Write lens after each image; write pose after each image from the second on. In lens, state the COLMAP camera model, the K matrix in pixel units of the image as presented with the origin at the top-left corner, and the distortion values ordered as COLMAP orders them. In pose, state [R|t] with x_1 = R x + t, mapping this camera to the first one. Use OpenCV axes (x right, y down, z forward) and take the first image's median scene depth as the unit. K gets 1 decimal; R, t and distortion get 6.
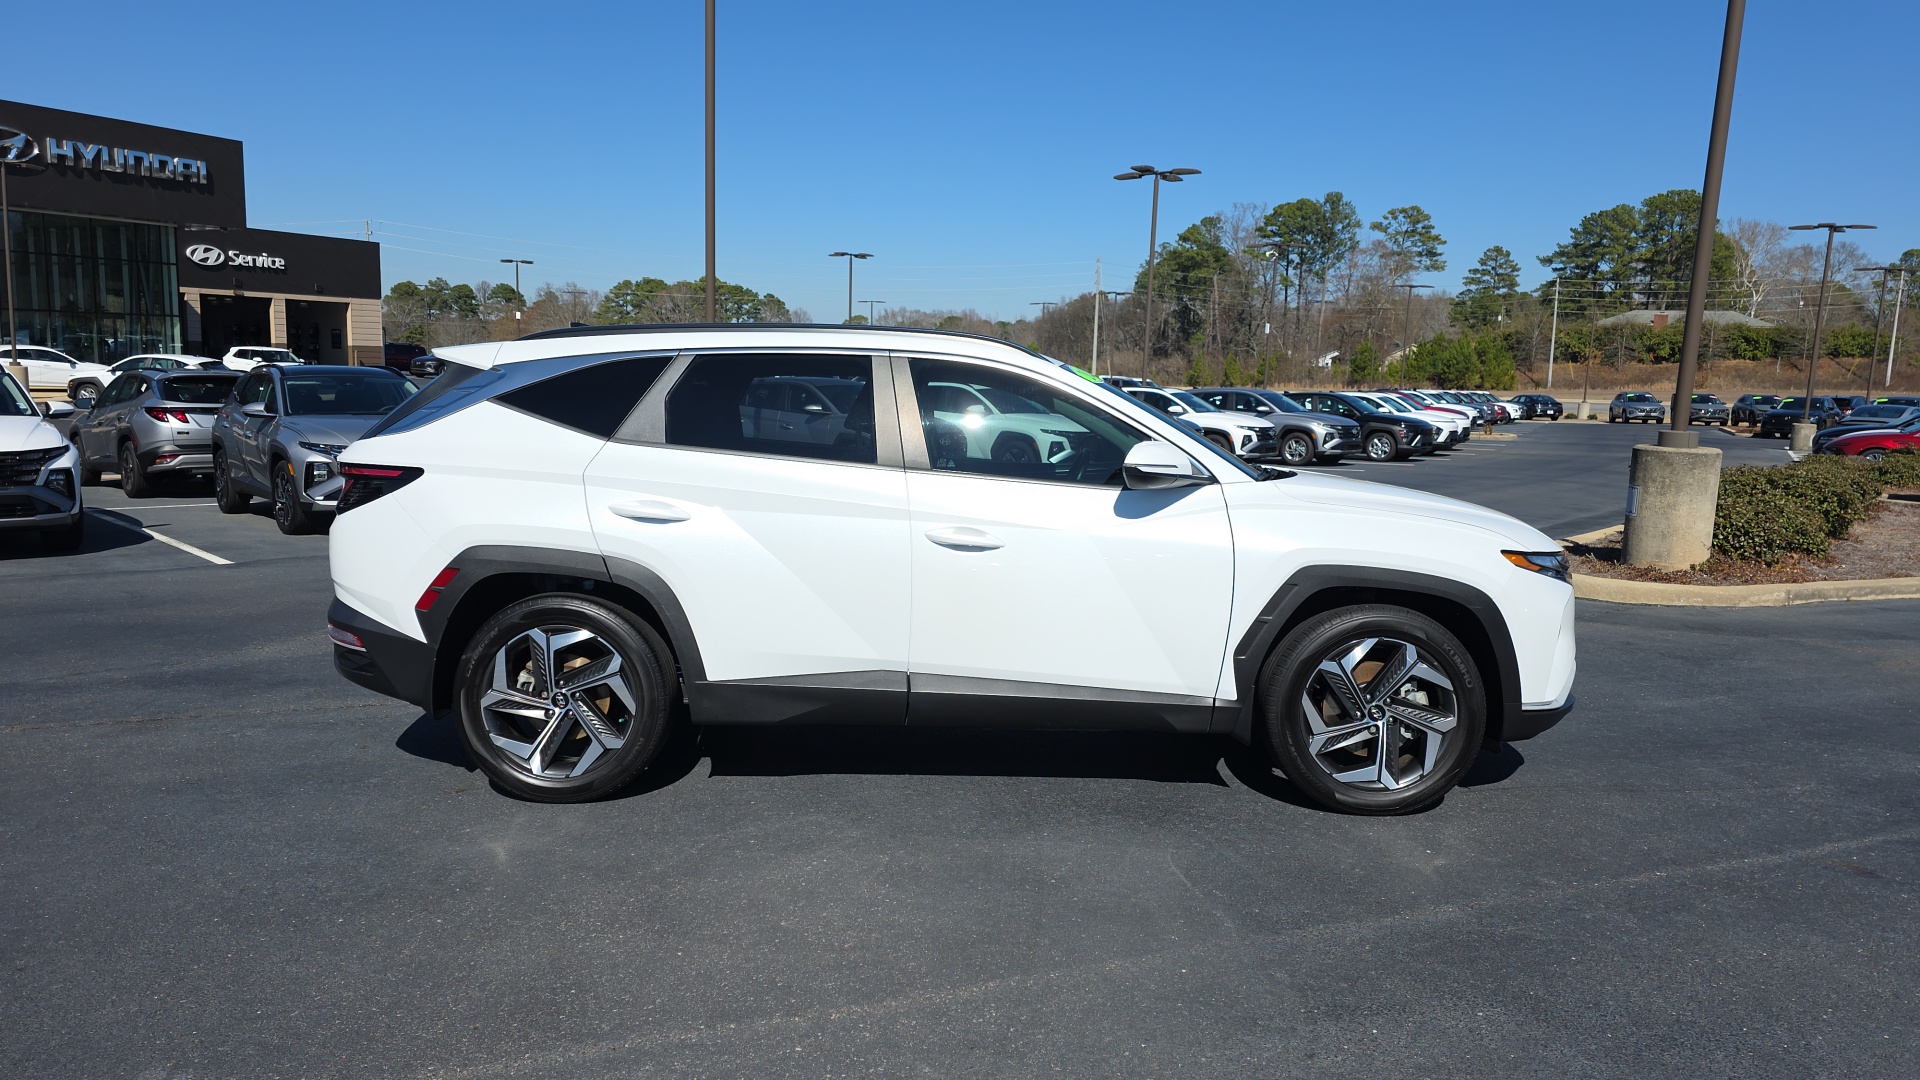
lens RADIAL K [[1302.3, 0, 954.8], [0, 1302.3, 546.9], [0, 0, 1]] dist [0.057835, -0.054822]
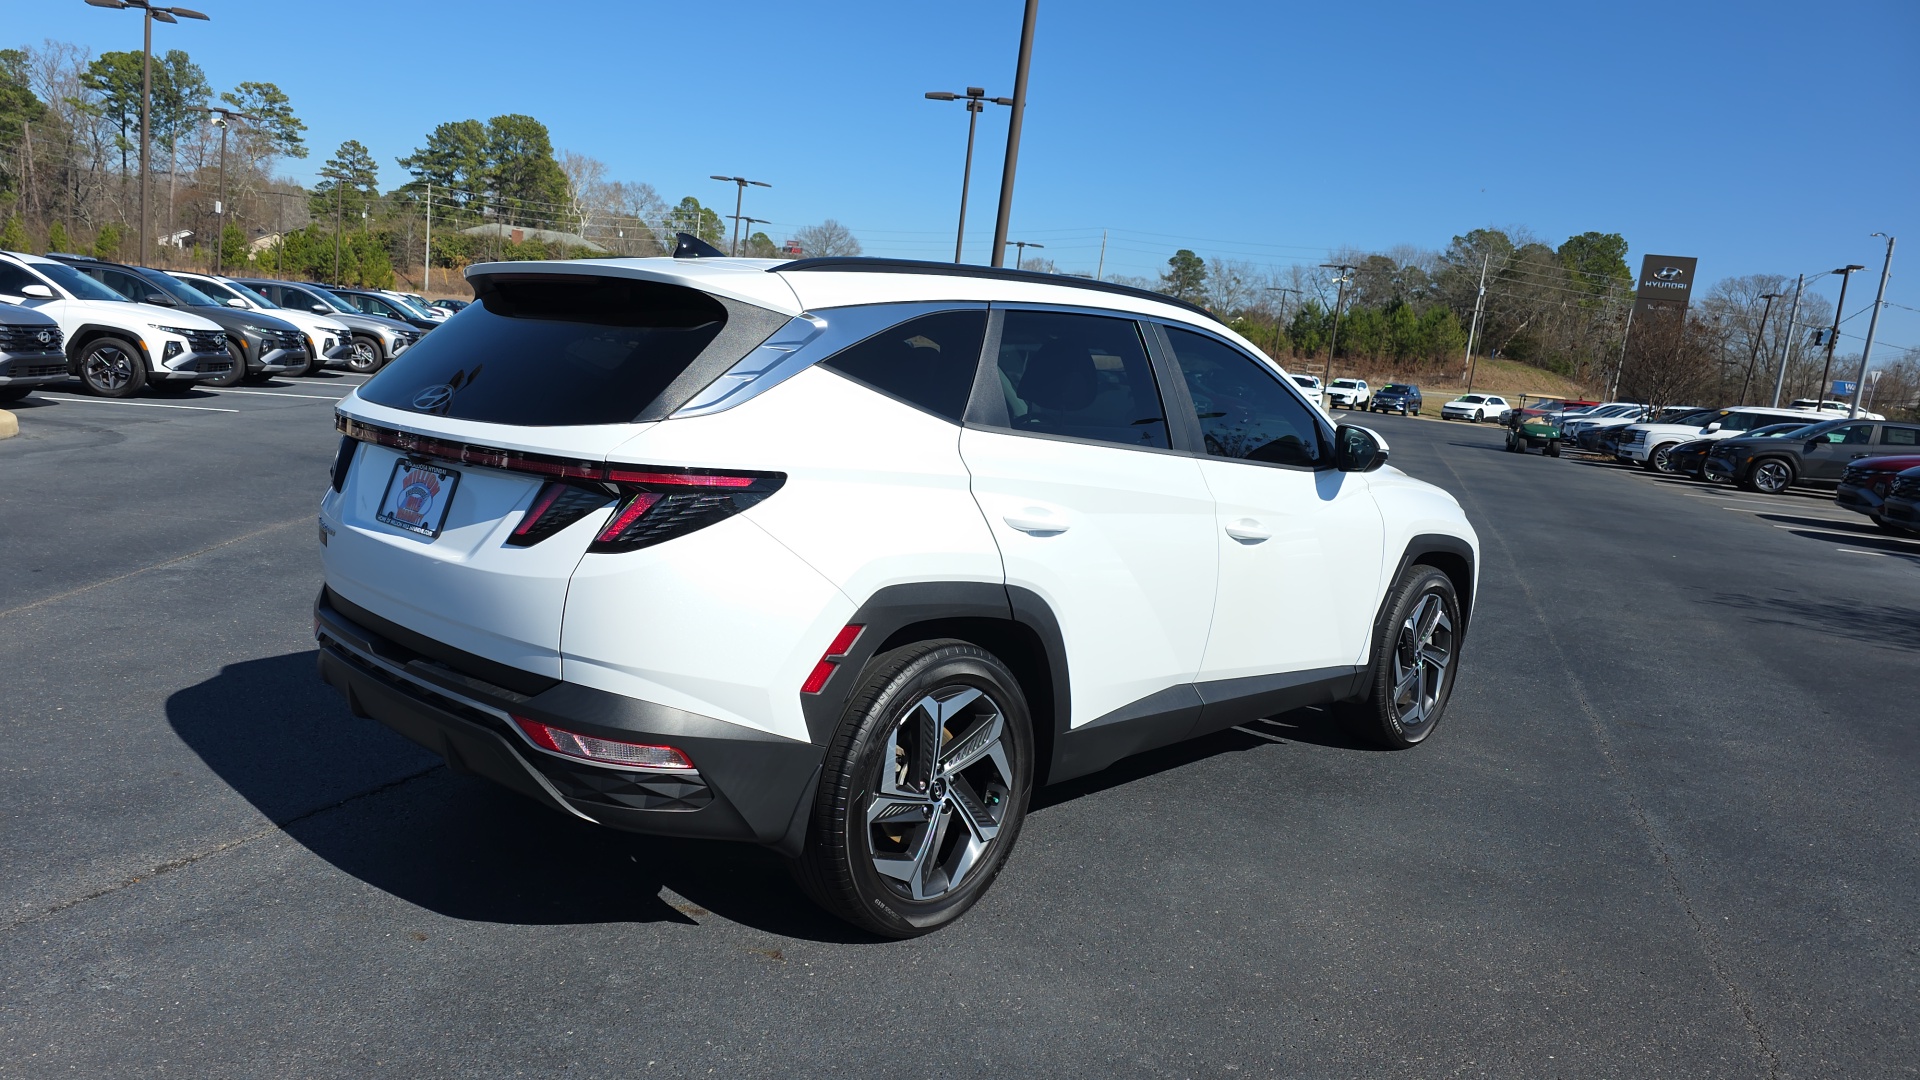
lens RADIAL K [[1317.7, 0, 864.5], [0, 1317.7, 491.2], [0, 0, 1]] dist [0.064661, -0.065718]
pose [[0.701366, -0.040365, 0.711657, -0.068863], [0.014367, 0.998993, 0.042503, -0.006238], [-0.712656, -0.019586, 0.701240, 0.043110]]
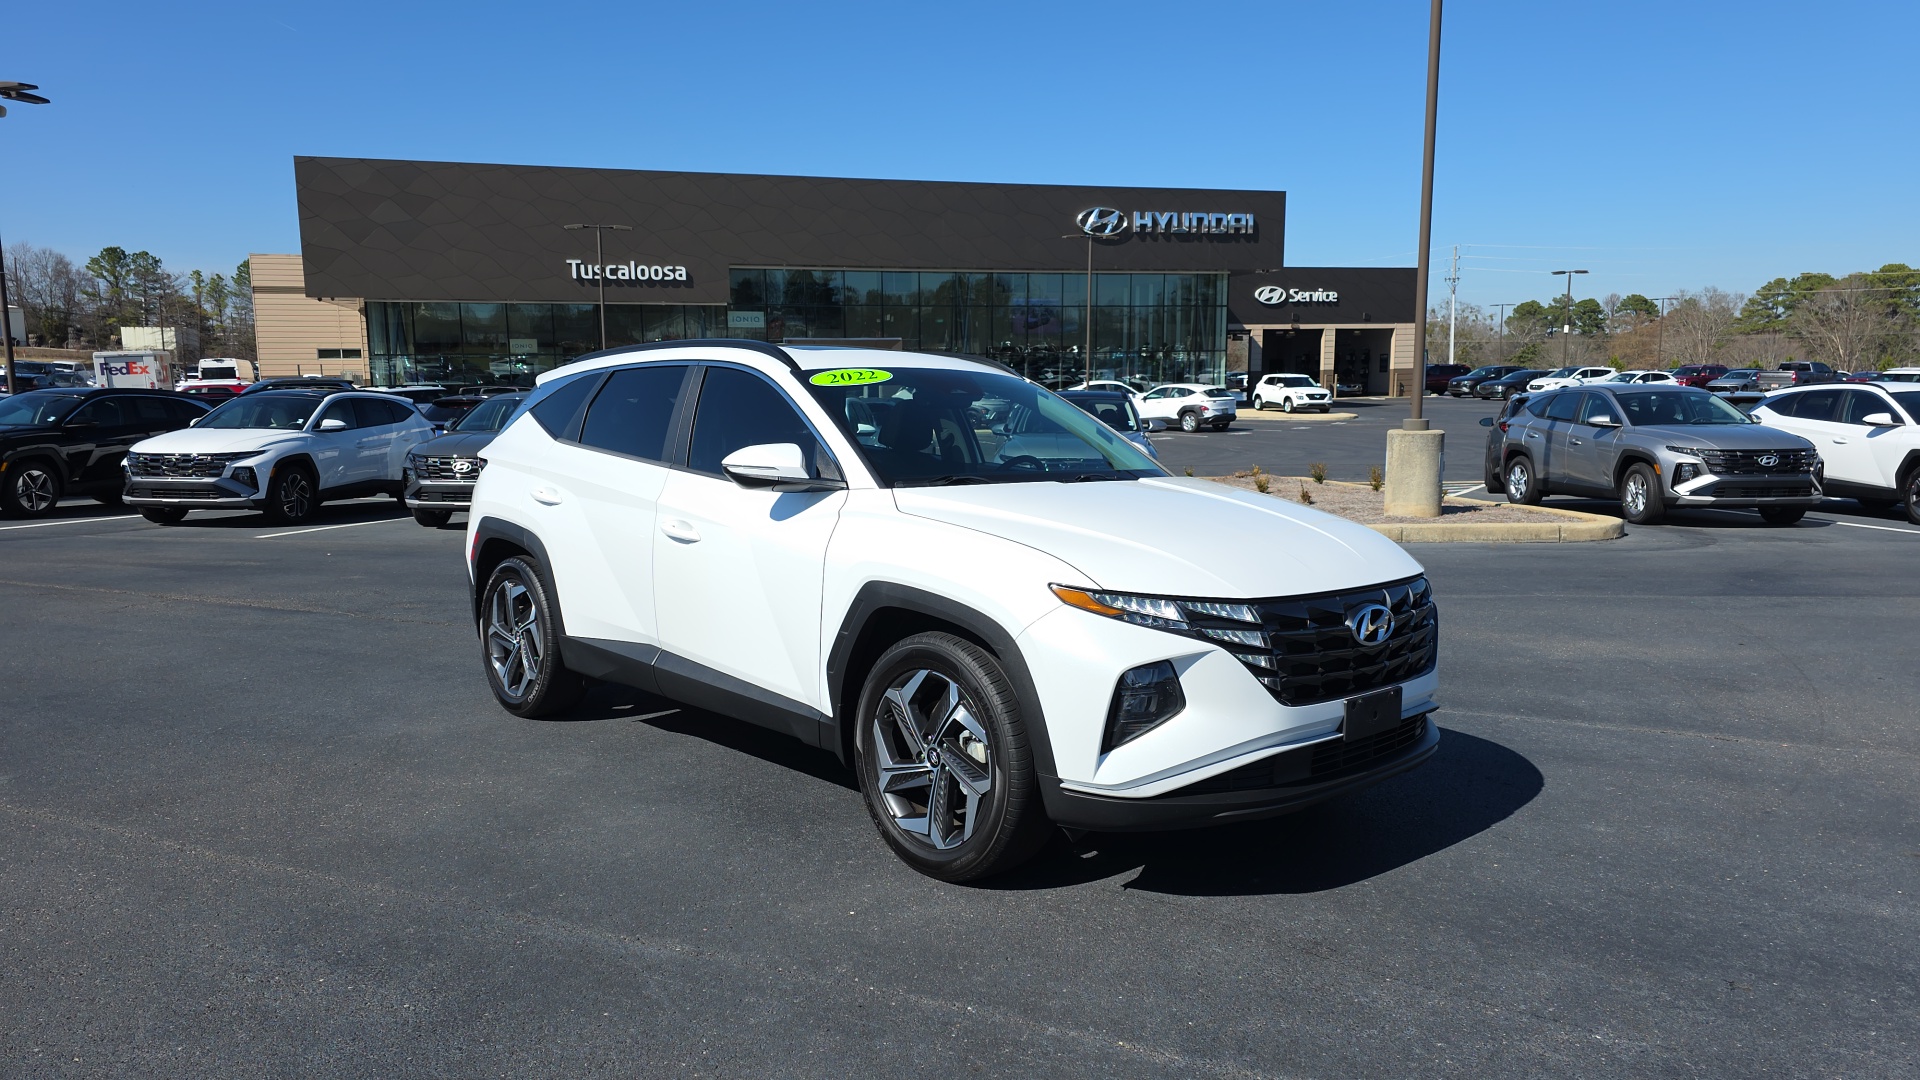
lens RADIAL K [[1305.6, 0, 946.9], [0, 1305.6, 541.6], [0, 0, 1]] dist [0.076520, -0.096918]
pose [[0.676364, 0.058393, -0.734250, 0.077853], [-0.073214, 0.997246, 0.011866, -0.002152], [0.732920, 0.045731, 0.678776, 0.033759]]
